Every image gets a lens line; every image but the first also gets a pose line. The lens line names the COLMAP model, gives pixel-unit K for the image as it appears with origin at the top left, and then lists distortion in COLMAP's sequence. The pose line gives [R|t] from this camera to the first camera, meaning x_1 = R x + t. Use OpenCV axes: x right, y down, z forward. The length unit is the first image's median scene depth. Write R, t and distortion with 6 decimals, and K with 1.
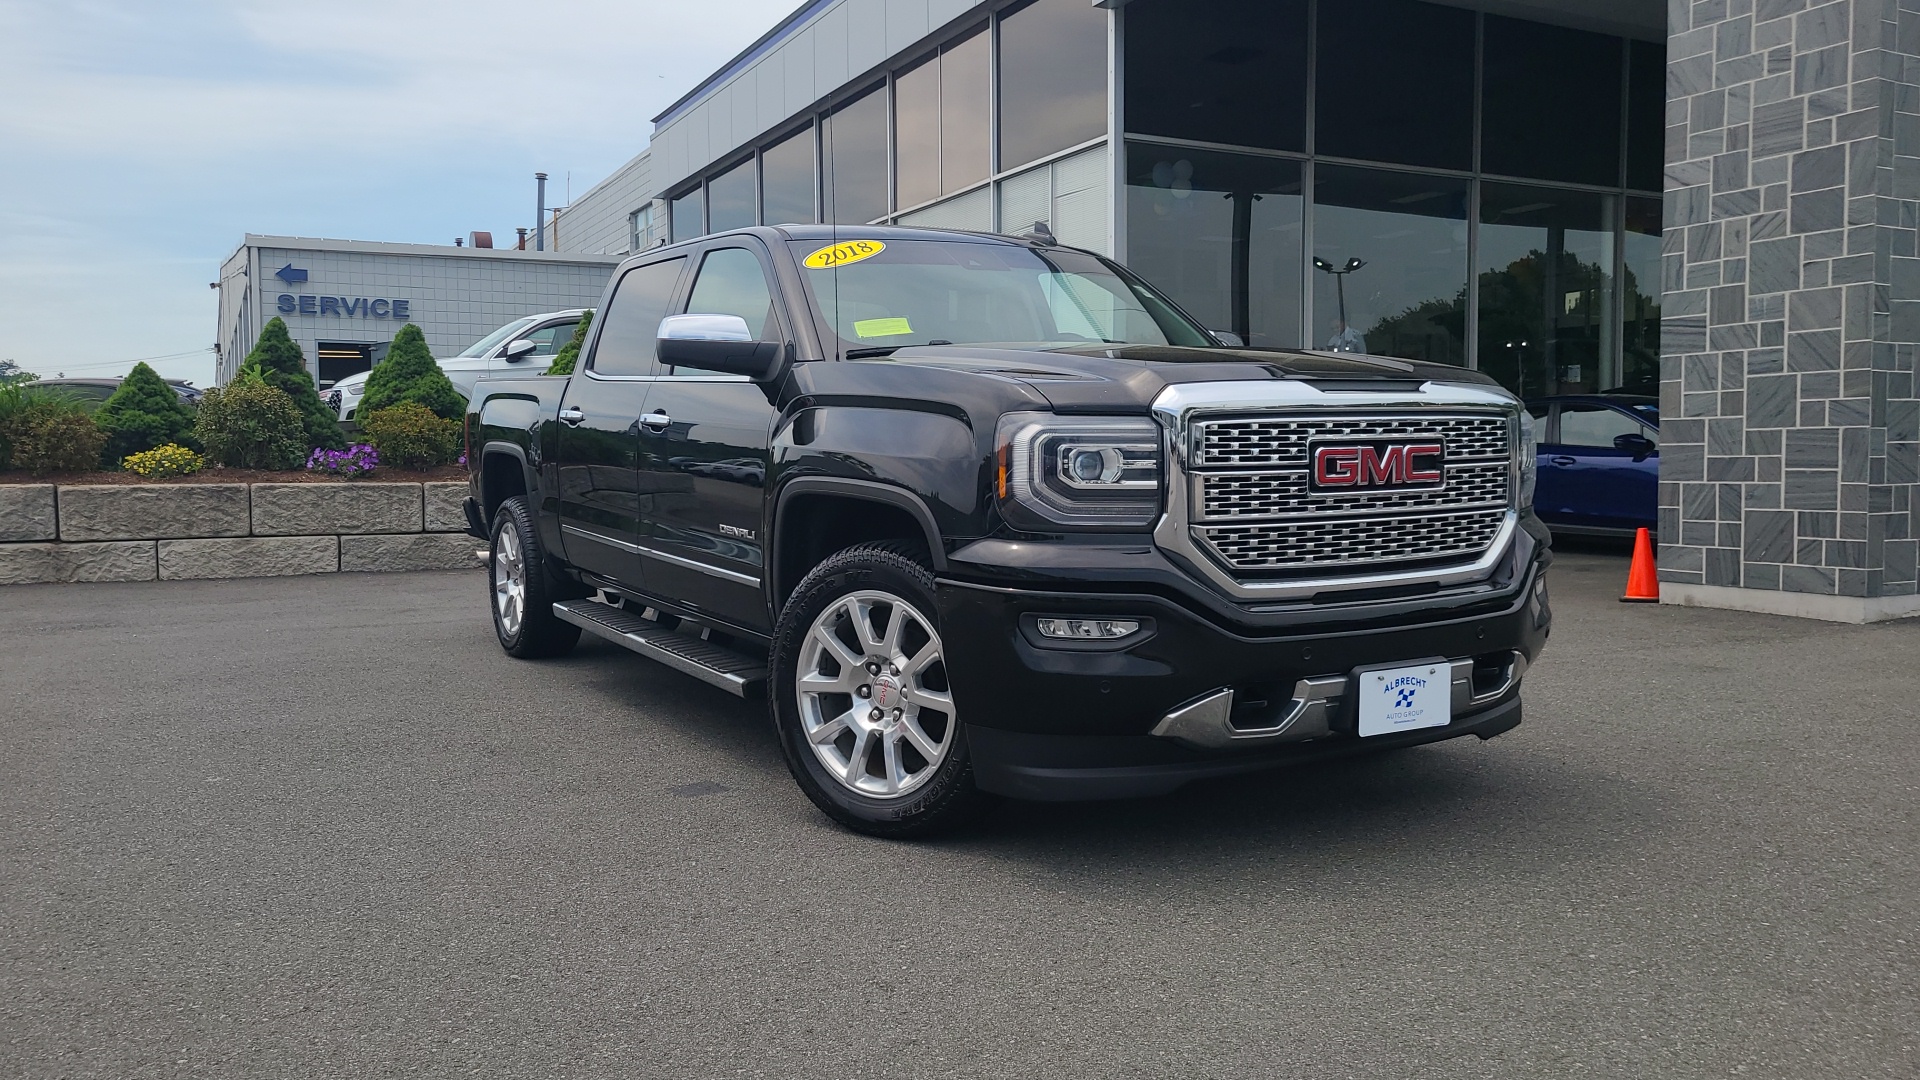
lens RADIAL K [[1439.6, 0, 915.3], [0, 1439.6, 522.2], [0, 0, 1]] dist [0.054727, -0.037692]
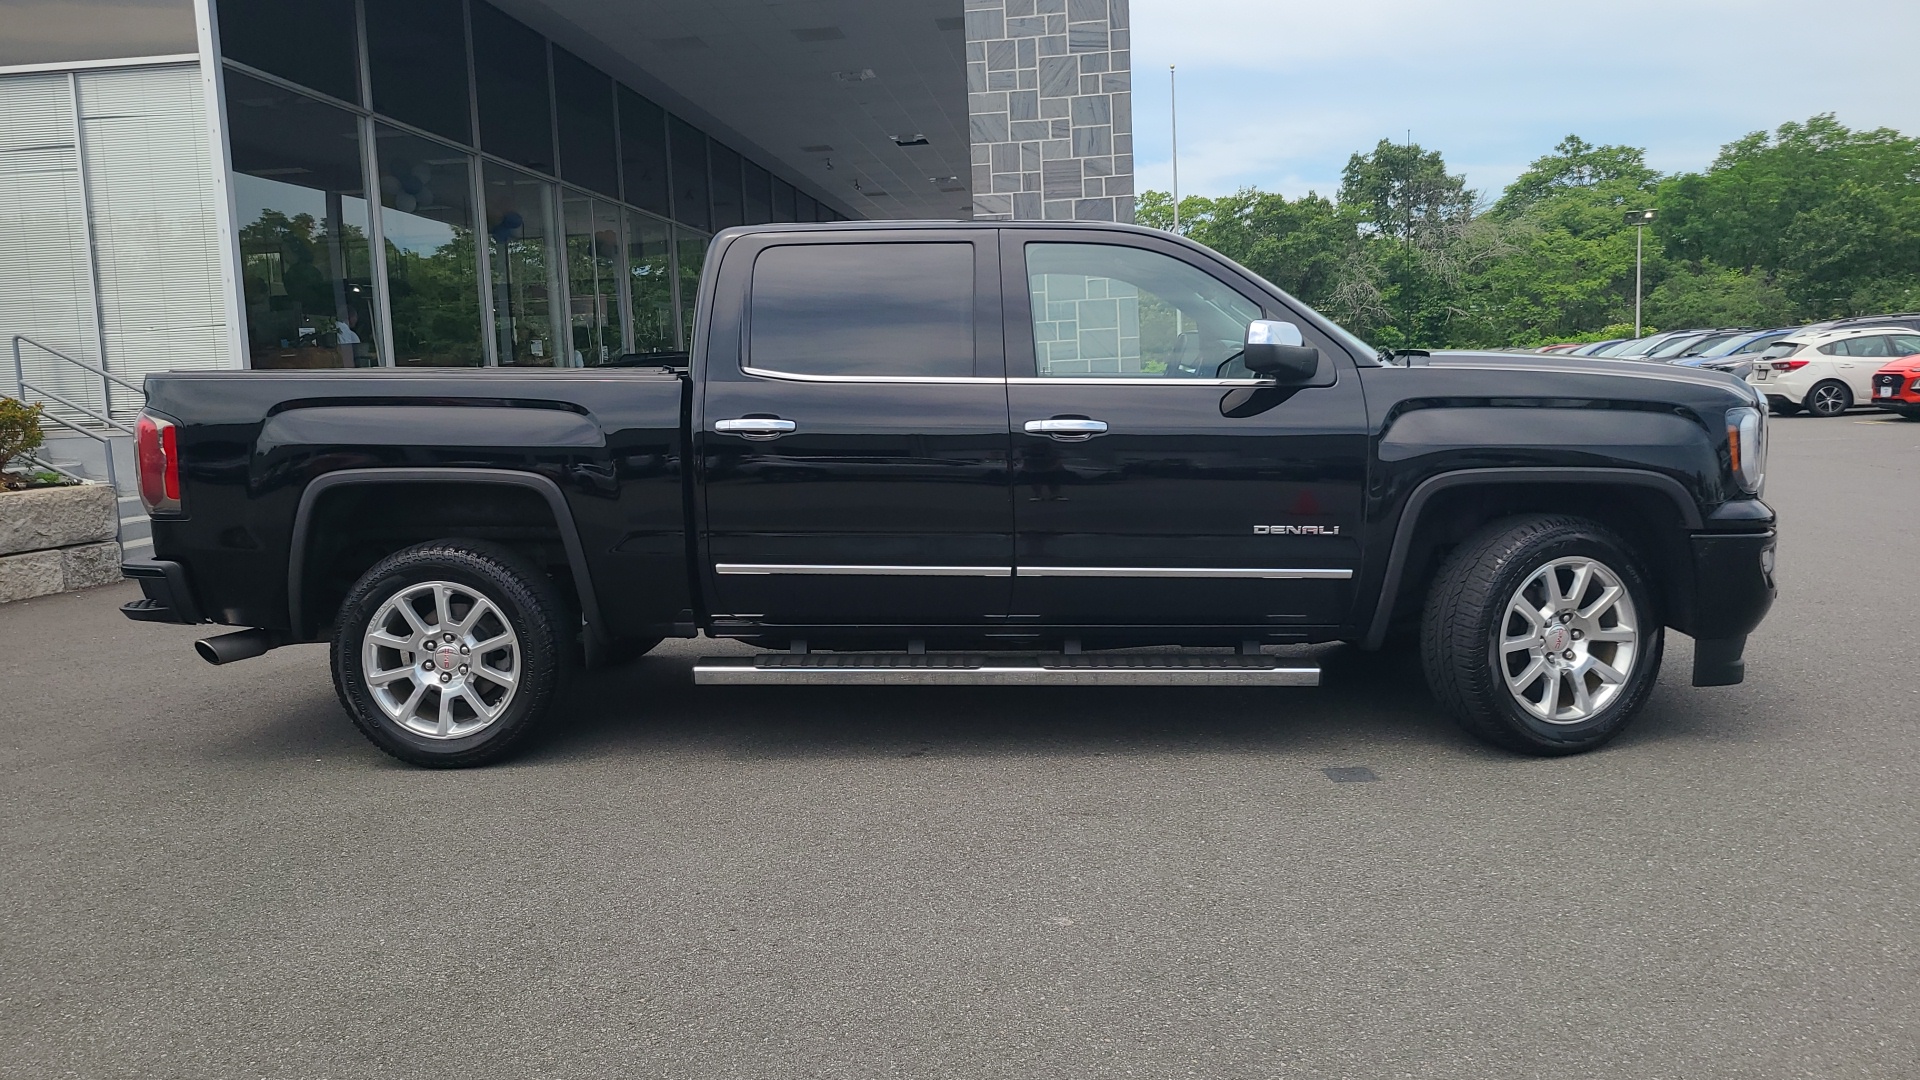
lens RADIAL K [[1439.6, 0, 935.4], [0, 1439.6, 541.9], [0, 0, 1]] dist [0.054727, -0.037692]
pose [[0.554529, -0.106929, 0.825266, -1.442764], [0.075684, 0.994081, 0.077947, -0.109005], [-0.828715, 0.019236, 0.559340, 0.811347]]
